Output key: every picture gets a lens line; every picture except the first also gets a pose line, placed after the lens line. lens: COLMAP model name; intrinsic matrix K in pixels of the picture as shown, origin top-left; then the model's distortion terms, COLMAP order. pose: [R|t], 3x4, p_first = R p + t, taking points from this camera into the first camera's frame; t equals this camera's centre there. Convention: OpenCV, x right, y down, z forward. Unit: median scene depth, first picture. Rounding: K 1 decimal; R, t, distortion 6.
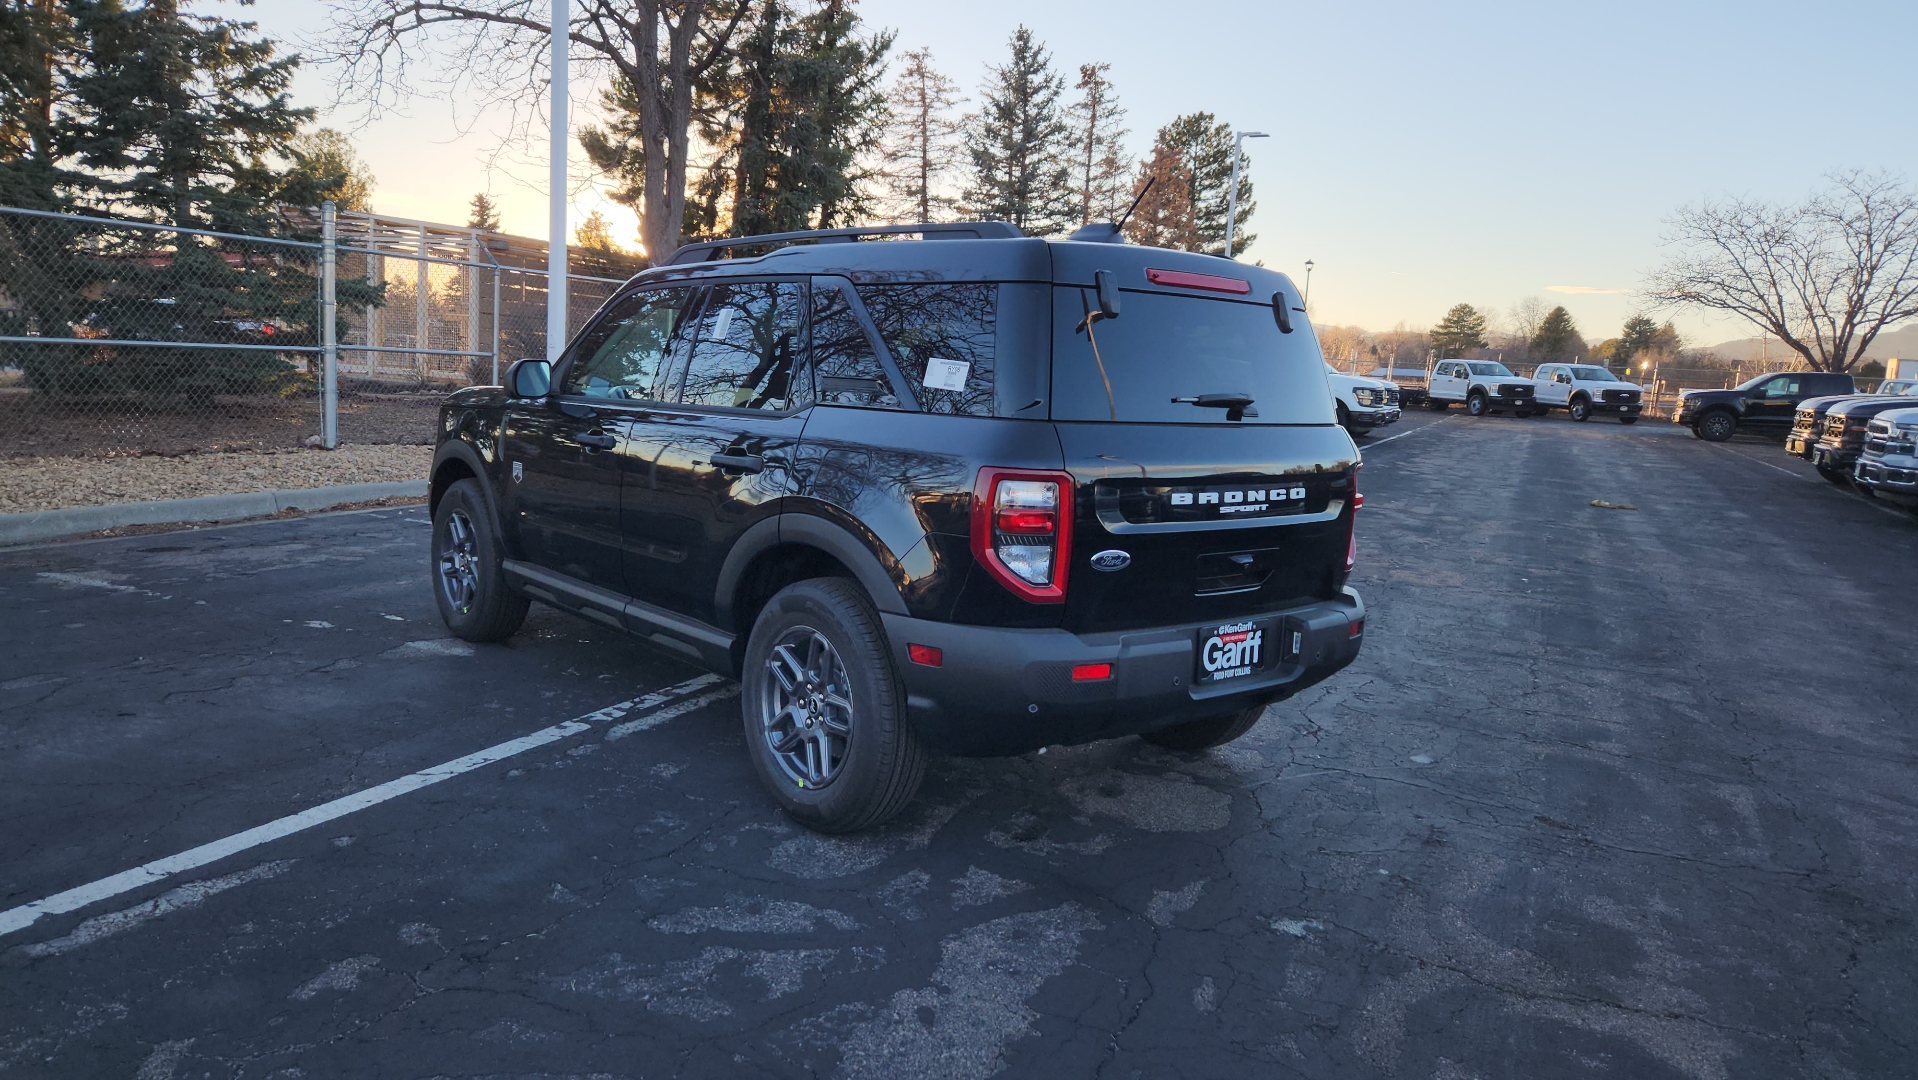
lens RADIAL K [[1268.0, 0, 935.7], [0, 1268.0, 532.7], [0, 0, 1]] dist [0.077099, -0.064591]
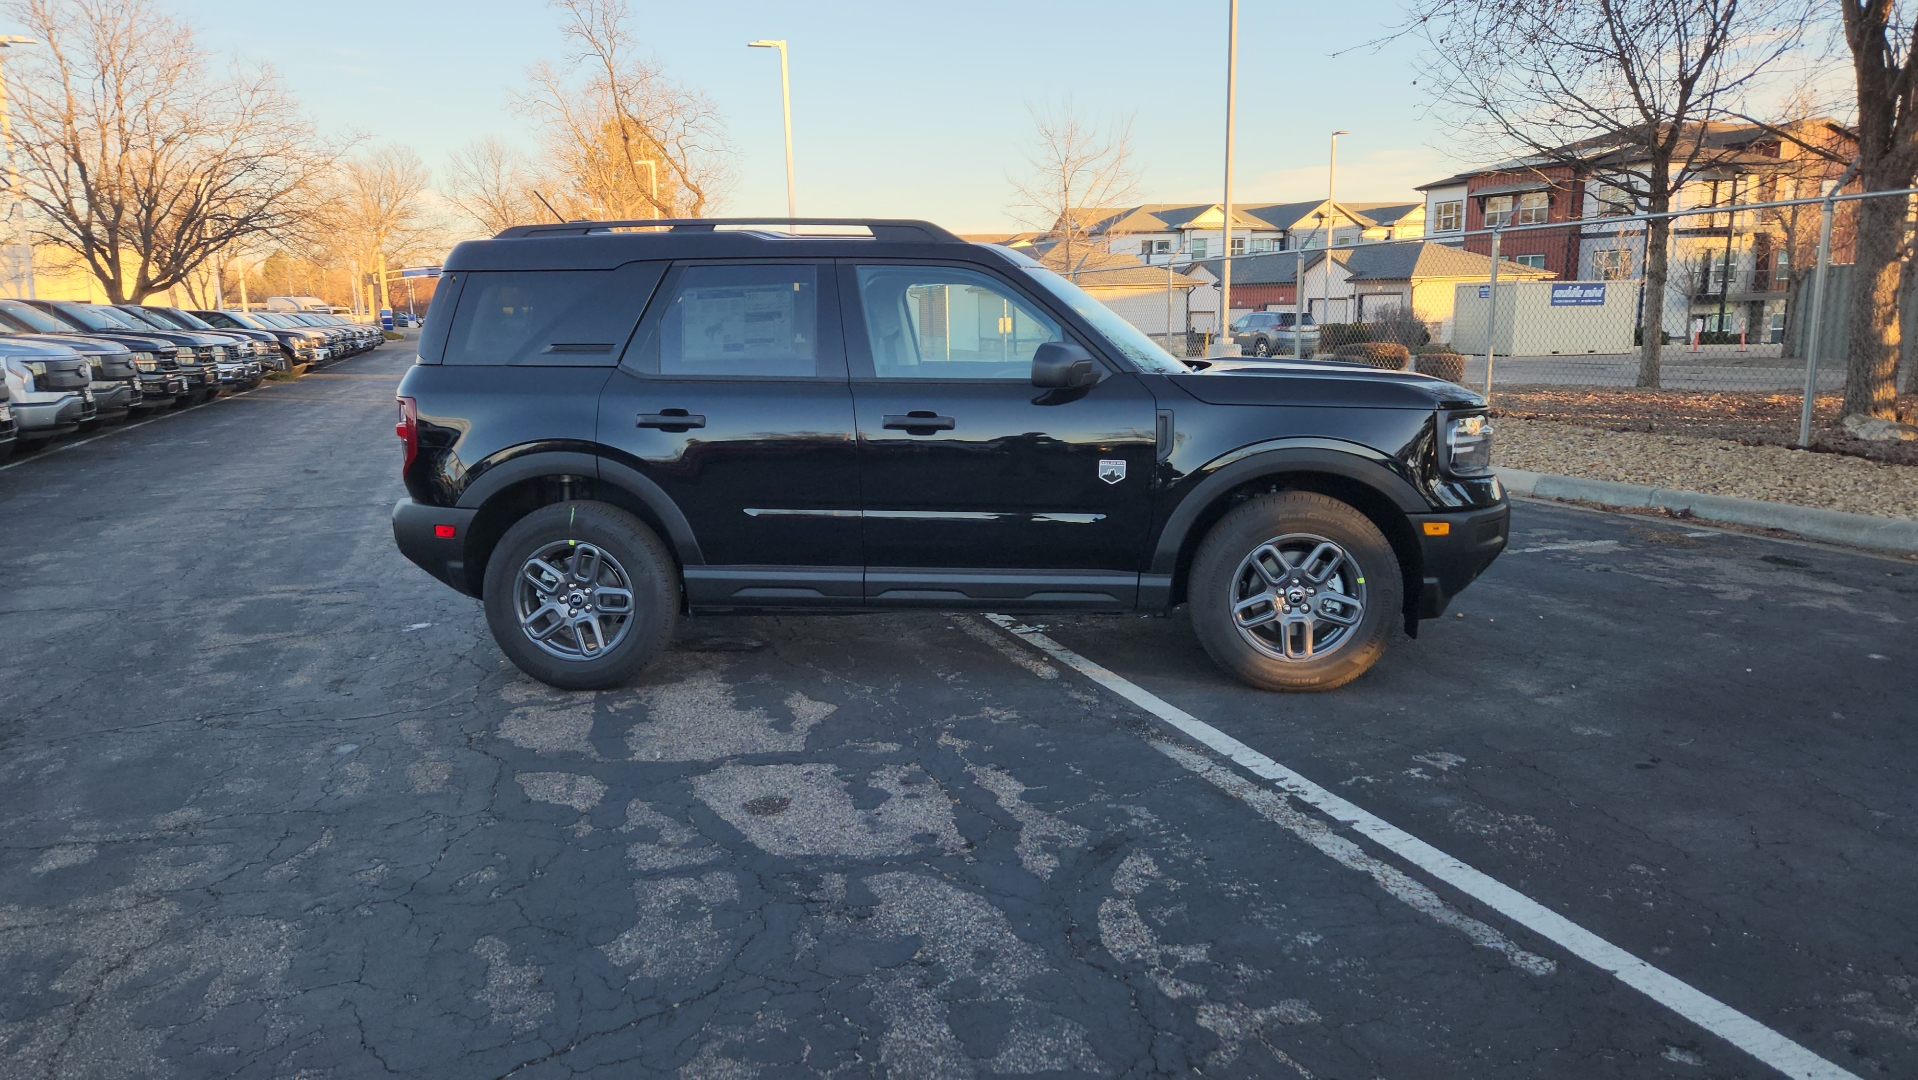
lens RADIAL K [[1282.3, 0, 923.8], [0, 1282.3, 551.0], [0, 0, 1]] dist [0.079075, -0.064642]
pose [[-0.716266, 0.087663, -0.692299, 0.801764], [-0.113189, 0.964346, 0.239219, -0.251737], [0.688586, 0.249706, -0.680806, 2.114110]]
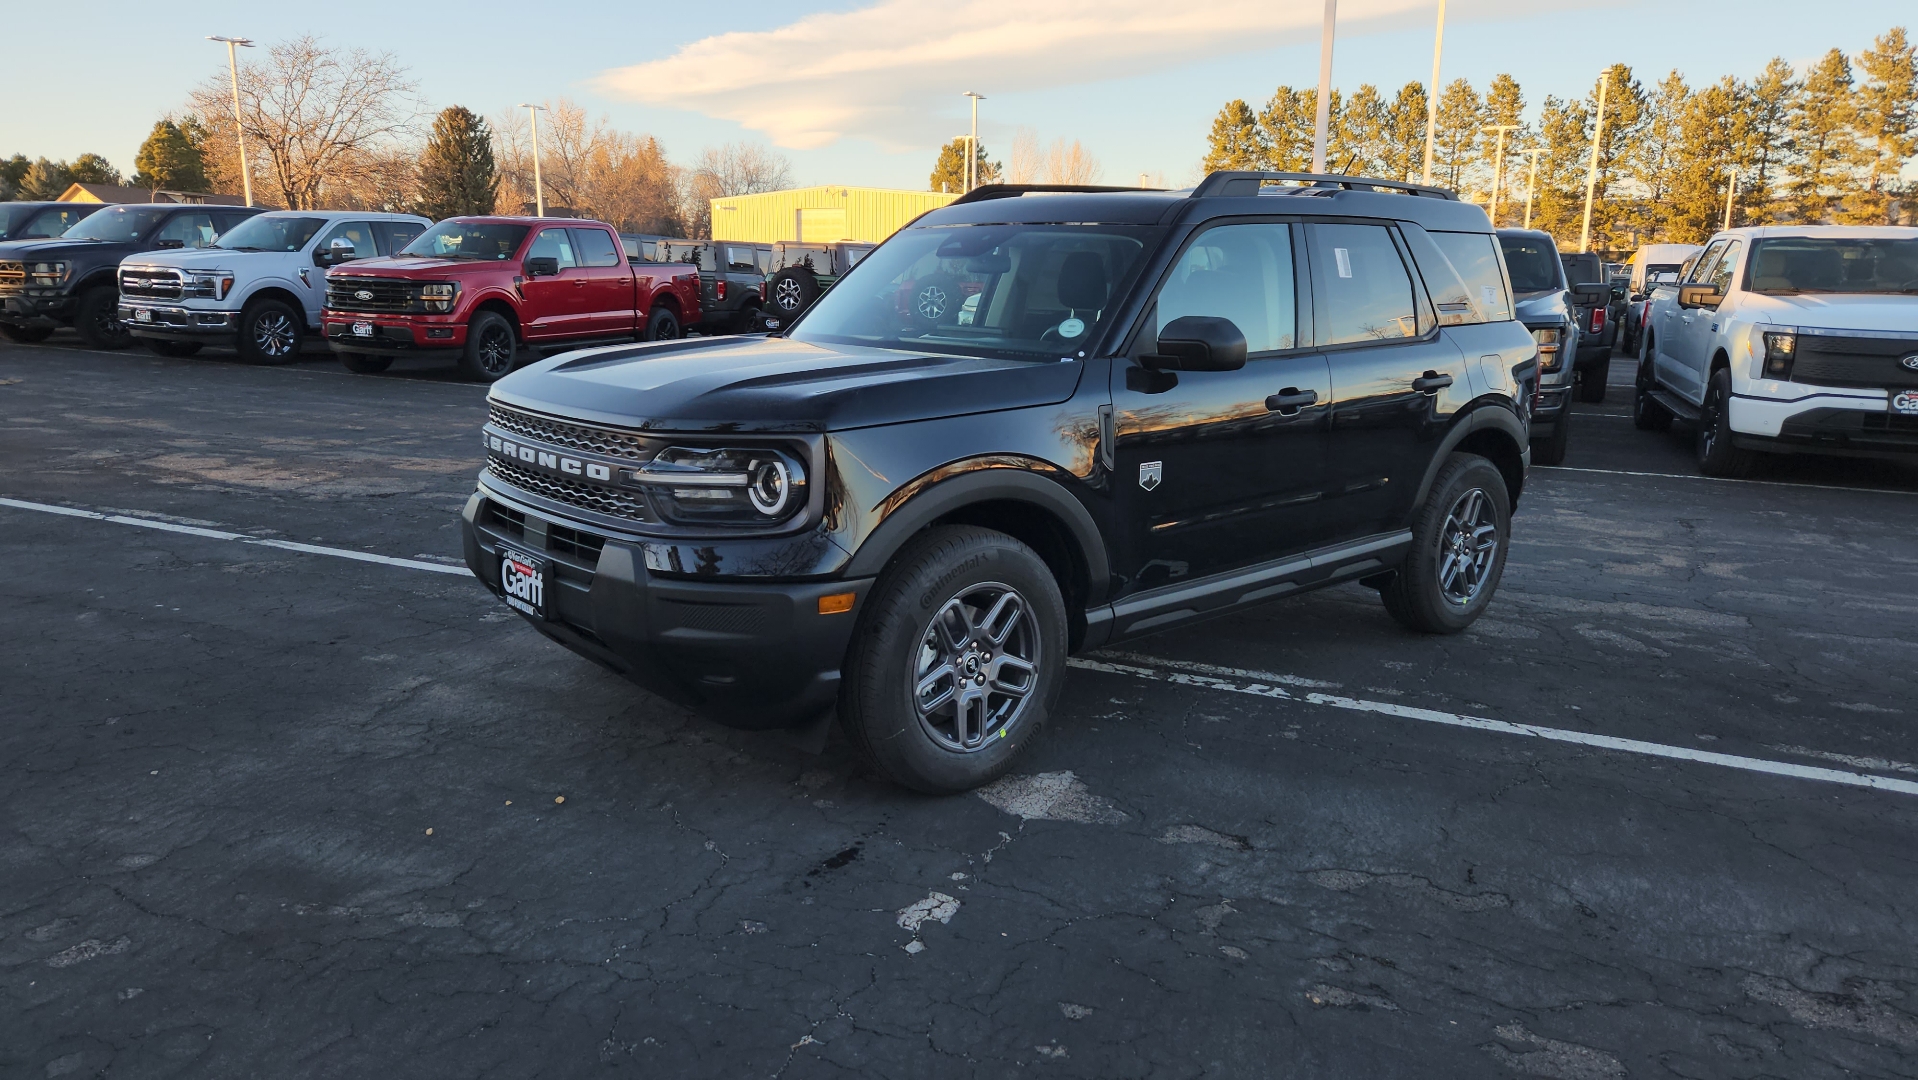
lens RADIAL K [[1281.4, 0, 918.3], [0, 1281.4, 543.9], [0, 0, 1]] dist [0.075980, -0.061751]
pose [[-0.005525, -0.261652, 0.965147, -1.254660], [0.117212, 0.958339, 0.260477, -0.260413], [-0.993092, 0.114566, 0.025374, 1.338621]]
